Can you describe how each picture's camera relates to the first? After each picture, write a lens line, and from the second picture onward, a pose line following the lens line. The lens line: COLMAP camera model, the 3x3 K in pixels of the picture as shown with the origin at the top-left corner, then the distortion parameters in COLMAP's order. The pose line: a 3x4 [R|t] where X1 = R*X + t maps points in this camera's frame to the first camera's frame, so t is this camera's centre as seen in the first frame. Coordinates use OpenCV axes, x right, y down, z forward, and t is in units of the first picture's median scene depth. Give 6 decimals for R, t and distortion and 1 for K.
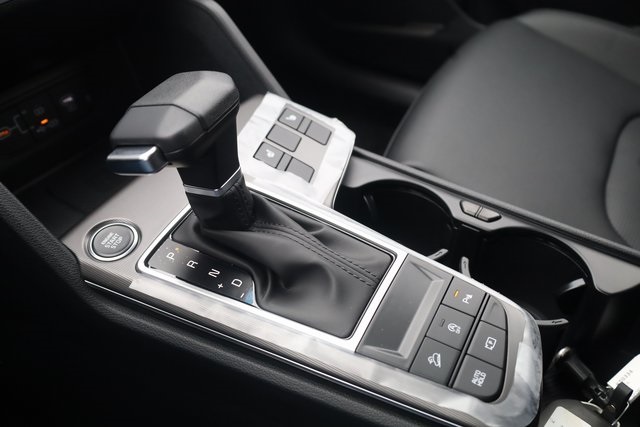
lens RADIAL K [[653.6, 0, 319.2], [0, 653.6, 212.2], [0, 0, 1]] dist [-0.017301, 0.000000]
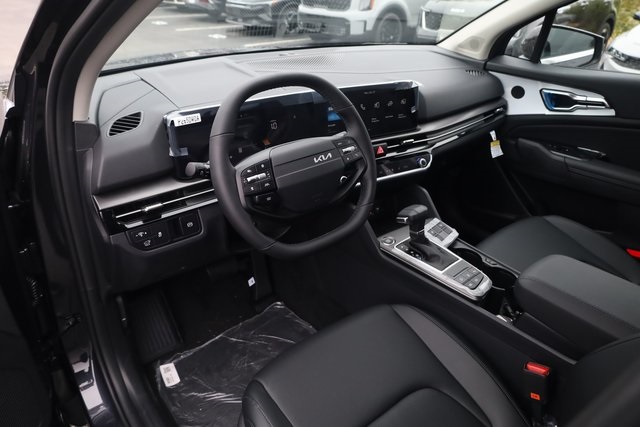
lens RADIAL K [[446.0, 0, 323.7], [0, 446.0, 211.4], [0, 0, 1]] dist [0.000713, 0.000558]
pose [[0.922961, 0.189291, -0.335130, 0.200884], [-0.267442, 0.941576, -0.204716, 0.537524], [0.276800, 0.278572, 0.919663, -1.682183]]
